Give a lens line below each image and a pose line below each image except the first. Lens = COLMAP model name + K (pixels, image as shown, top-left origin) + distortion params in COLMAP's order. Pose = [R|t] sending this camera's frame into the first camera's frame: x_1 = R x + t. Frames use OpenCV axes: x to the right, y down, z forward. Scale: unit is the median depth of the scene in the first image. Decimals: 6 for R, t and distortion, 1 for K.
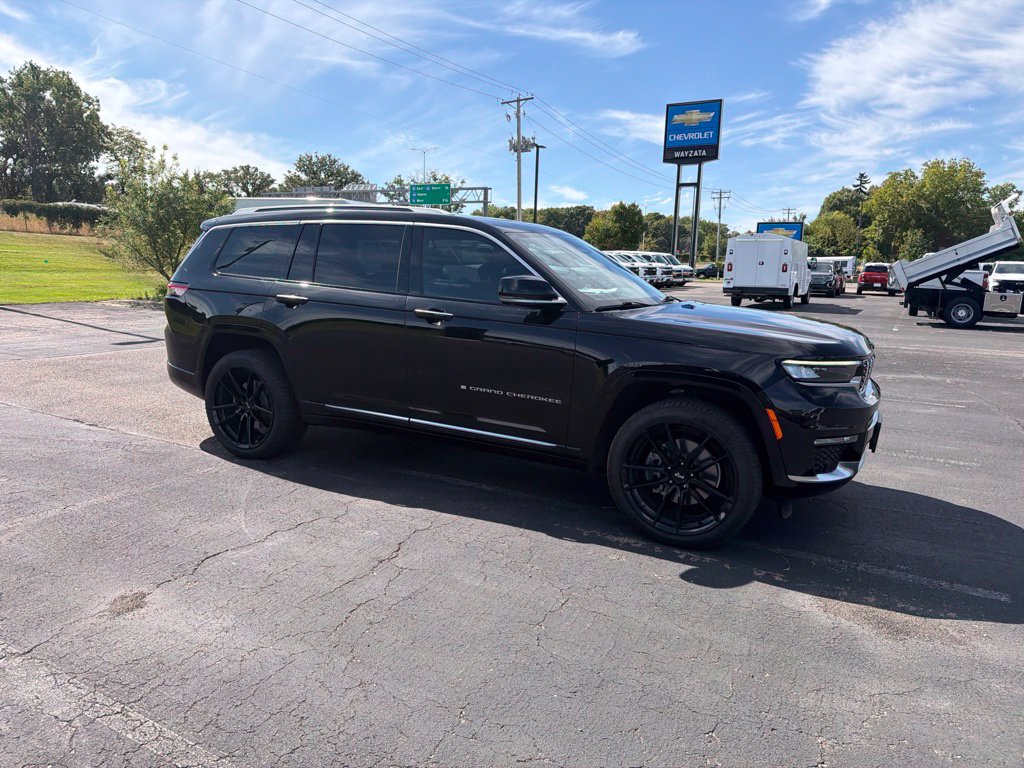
lens RADIAL K [[719.5, 0, 518.7], [0, 719.5, 379.3], [0, 0, 1]] dist [0.027196, -0.033391]
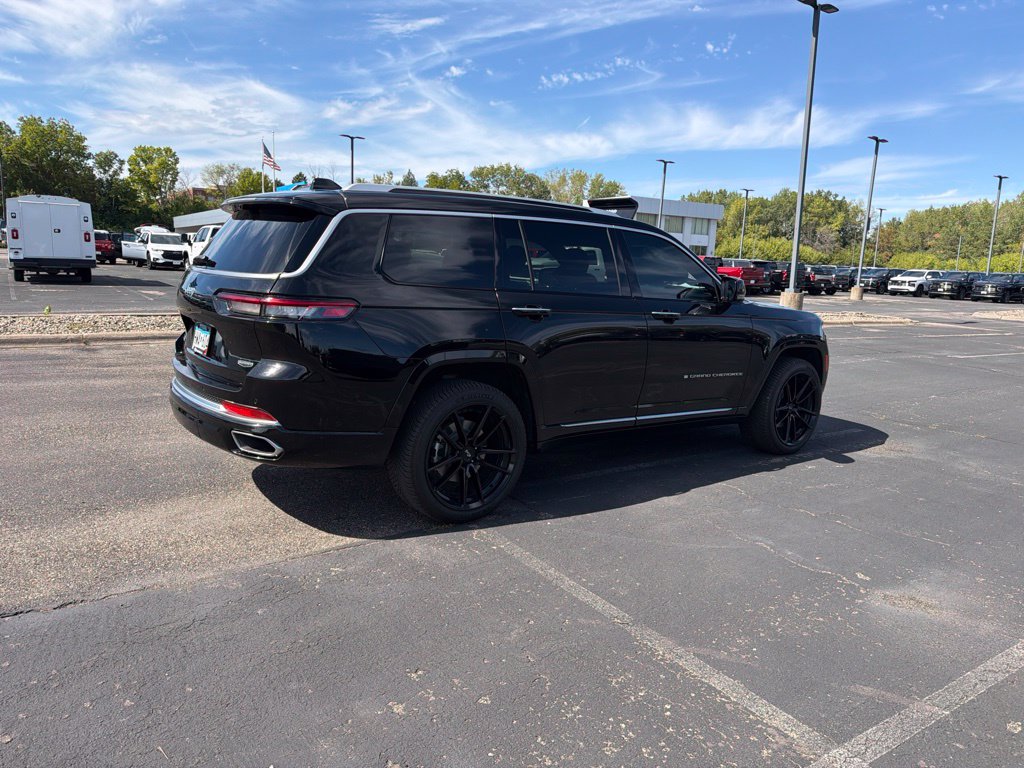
lens RADIAL K [[719.9, 0, 517.0], [0, 719.9, 391.7], [0, 0, 1]] dist [0.028289, -0.035291]
pose [[0.442809, -0.169655, 0.880419, -0.179110], [0.111593, 0.984729, 0.133629, -0.022013], [-0.889645, 0.039076, 0.454979, 0.106968]]
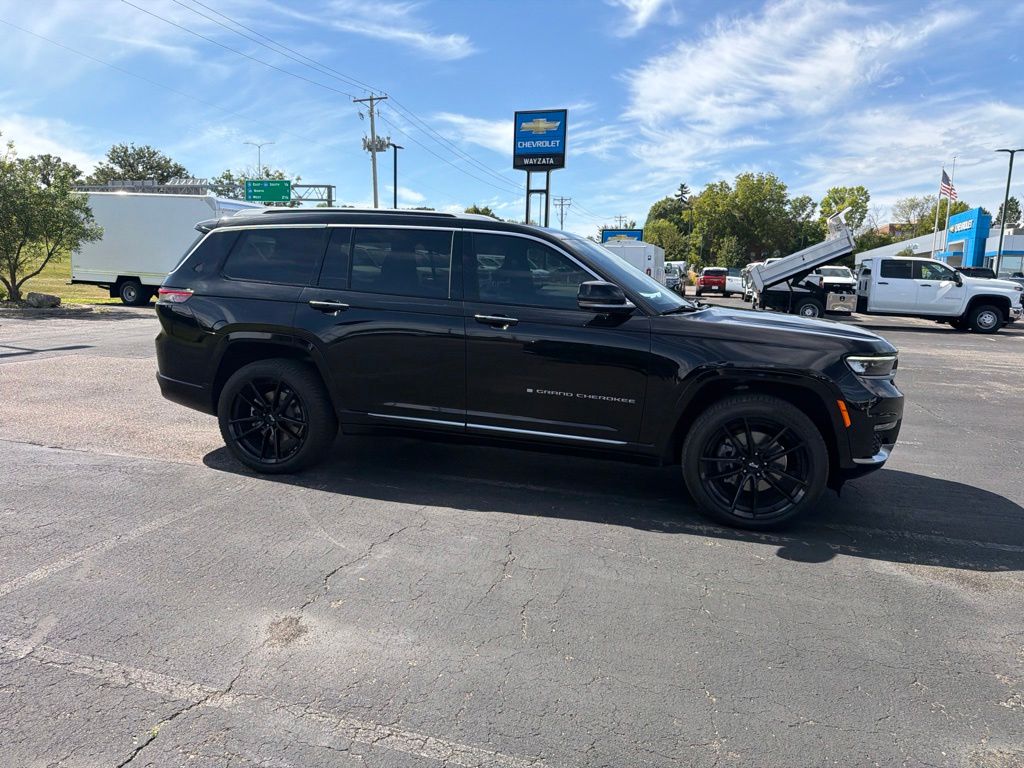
lens RADIAL K [[718.2, 0, 517.8], [0, 718.2, 380.8], [0, 0, 1]] dist [0.038288, -0.049600]
pose [[0.976177, -0.029846, 0.214912, -0.046441], [0.030051, 0.999546, 0.002316, -0.000865], [-0.214884, 0.004198, 0.976631, 0.000994]]
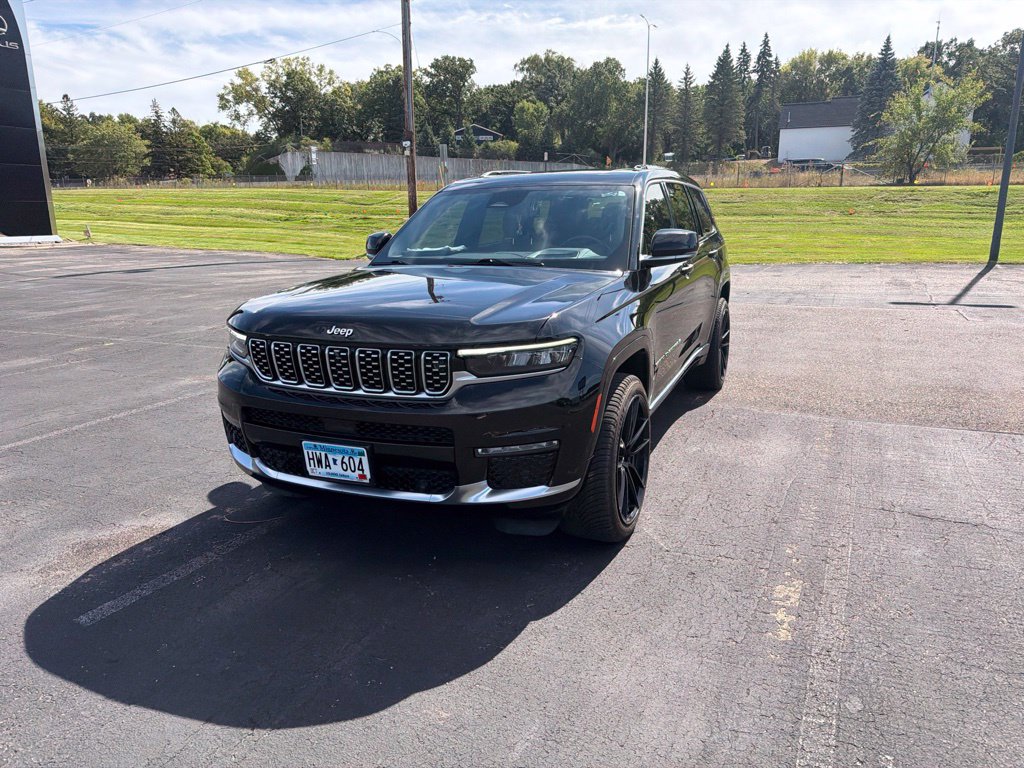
lens RADIAL K [[724.2, 0, 514.4], [0, 724.2, 388.0], [0, 0, 1]] dist [0.015945, -0.020351]
pose [[0.056147, 0.205738, -0.976995, 0.168341], [-0.141934, 0.970245, 0.196160, -0.022418], [0.988282, 0.127655, 0.083677, 0.159106]]
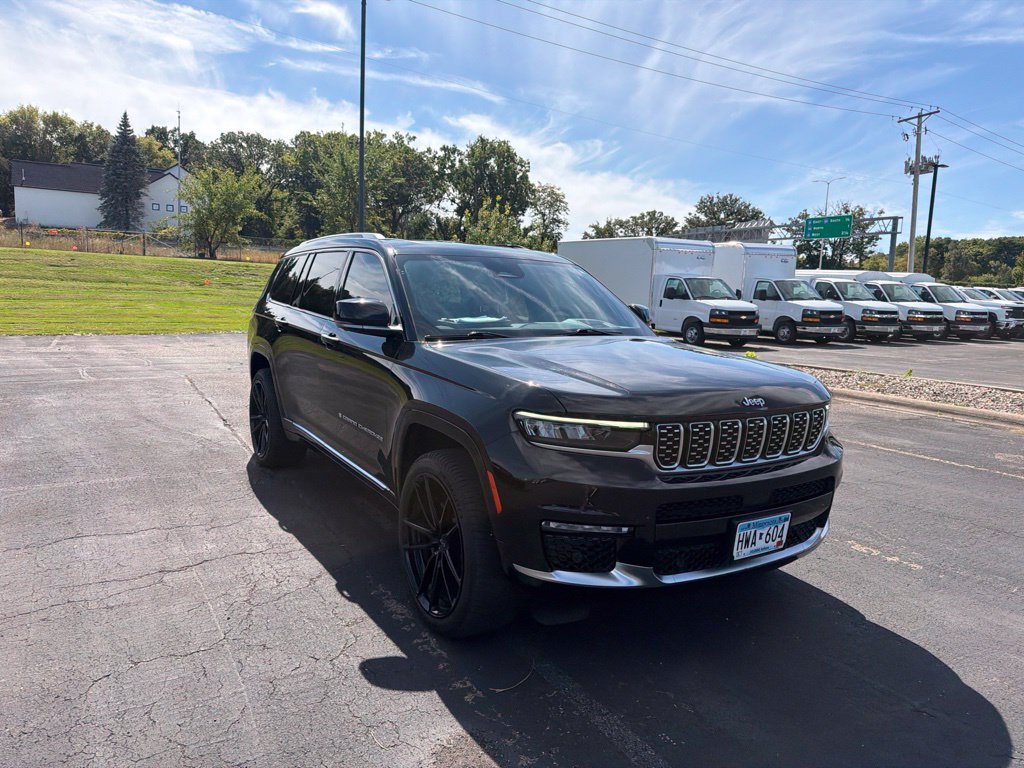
lens RADIAL K [[719.9, 0, 517.0], [0, 719.9, 391.7], [0, 0, 1]] dist [0.028289, -0.035291]
pose [[0.854910, 0.071808, -0.513783, 0.091990], [-0.090938, 0.995783, -0.012142, -0.004531], [0.510744, 0.057102, 0.857834, 0.043122]]
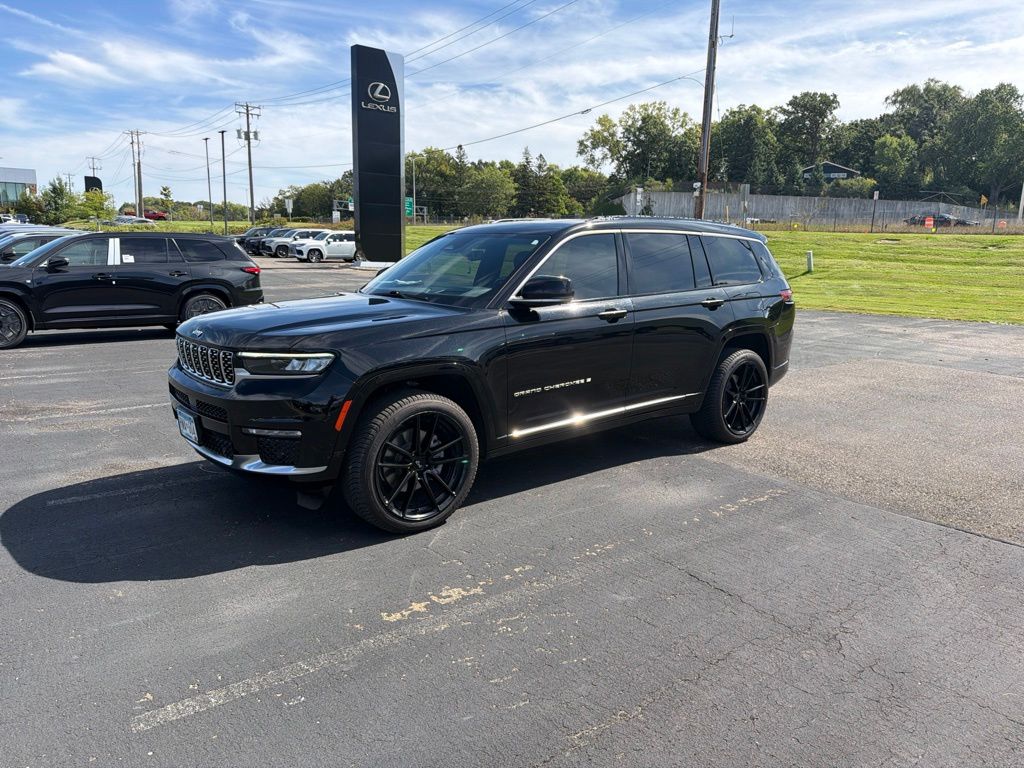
lens RADIAL K [[721.0, 0, 516.2], [0, 721.0, 394.9], [0, 0, 1]] dist [0.024733, -0.031516]
pose [[-0.392472, 0.145472, -0.908187, 0.172311], [-0.175031, 0.957556, 0.229019, -0.038065], [0.902956, 0.248844, -0.350352, 0.248709]]
